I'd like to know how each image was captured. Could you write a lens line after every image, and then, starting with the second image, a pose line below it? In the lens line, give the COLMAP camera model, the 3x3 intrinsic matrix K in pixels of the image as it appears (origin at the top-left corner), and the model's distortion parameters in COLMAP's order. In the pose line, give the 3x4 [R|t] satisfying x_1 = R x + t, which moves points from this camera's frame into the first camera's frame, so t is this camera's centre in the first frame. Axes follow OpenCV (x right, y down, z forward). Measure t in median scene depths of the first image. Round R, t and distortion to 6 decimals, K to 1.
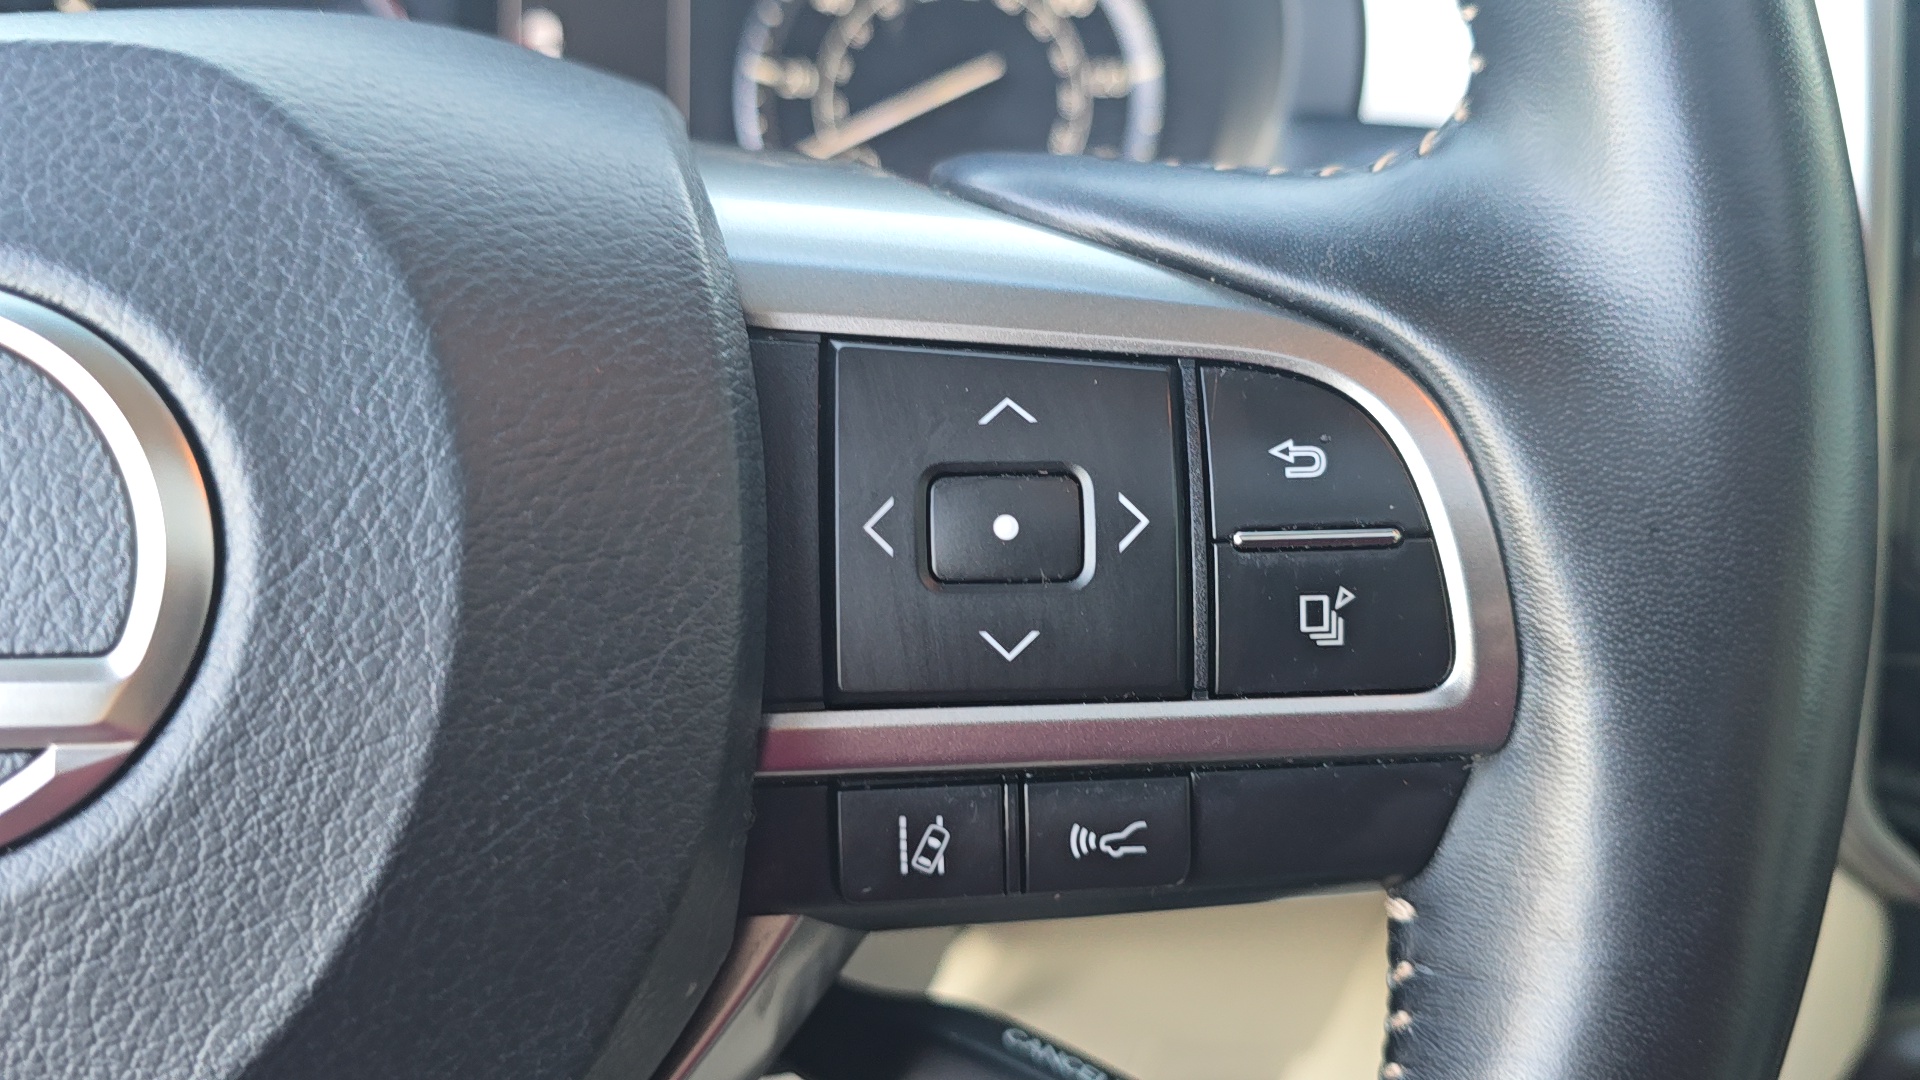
lens RADIAL K [[1673.5, 0, 955.5], [0, 1673.5, 541.7], [0, 0, 1]] dist [-0.091797, -0.004675]
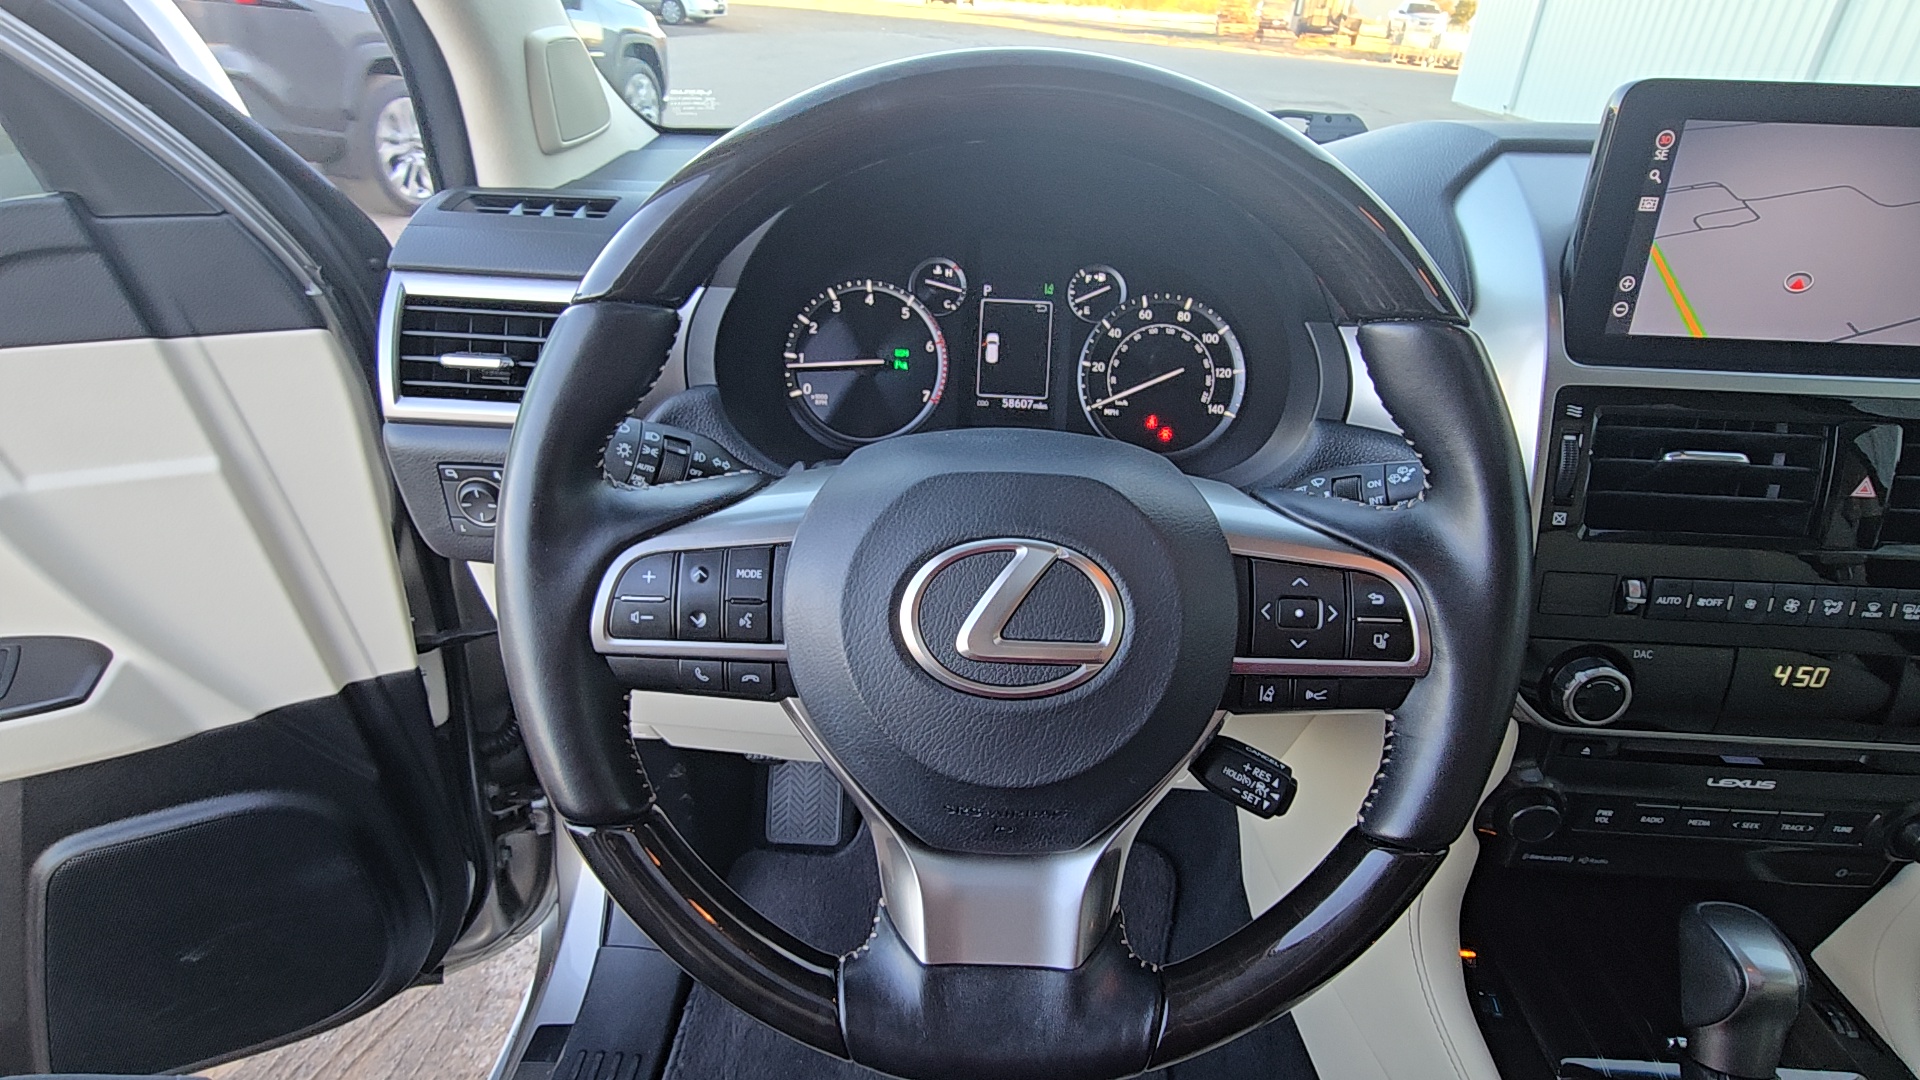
lens RADIAL K [[969.7, 0, 976.1], [0, 969.7, 558.7], [0, 0, 1]] dist [-0.002588, 0.002183]
pose [[0.998686, 0.051218, 0.001940, -0.700421], [-0.051218, 0.995830, 0.075490, -0.255787], [0.001934, -0.075490, 0.997145, -1.172221]]
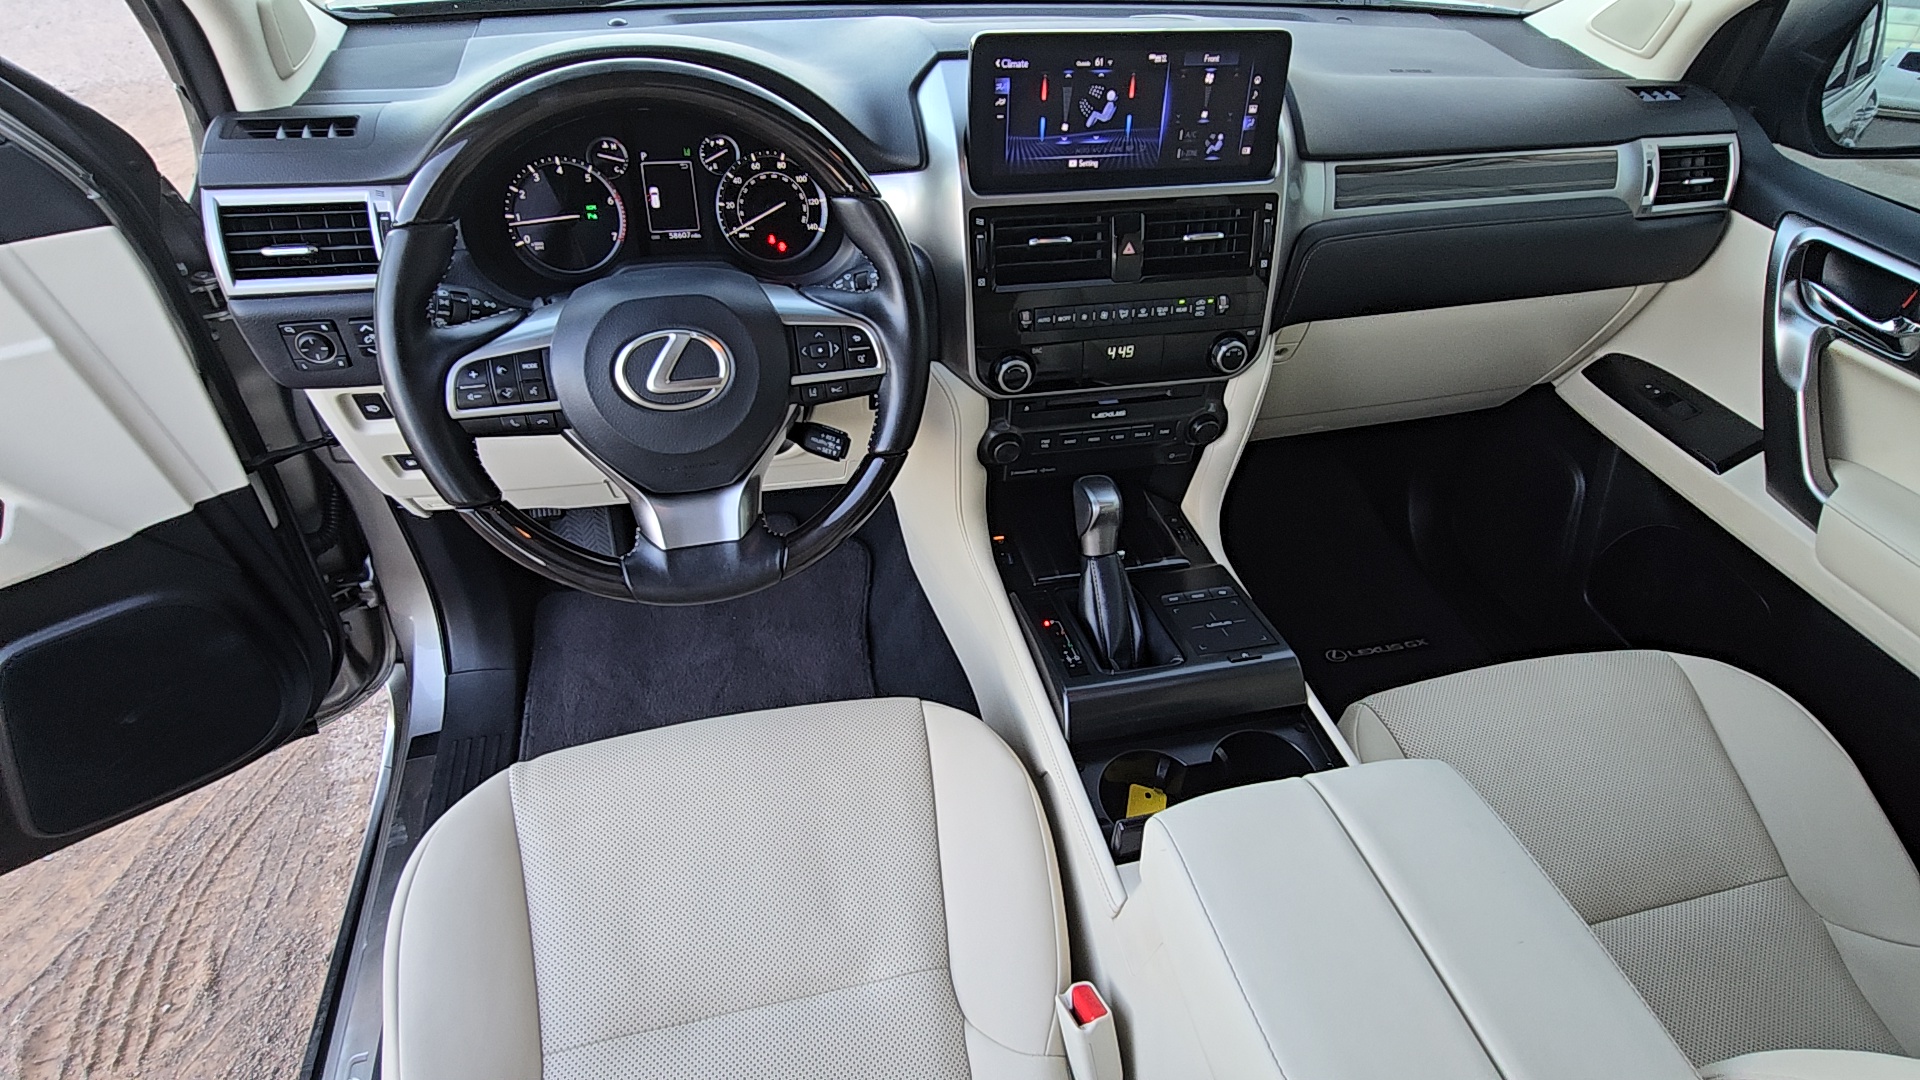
lens RADIAL K [[969.7, 0, 975.6], [0, 969.7, 543.6], [0, 0, 1]] dist [-0.002588, 0.002183]
pose [[0.965784, -0.120254, 0.229781, -0.406126], [0.051030, 0.956796, 0.286247, -0.394827], [-0.254276, -0.264727, 0.930195, -3.545333]]
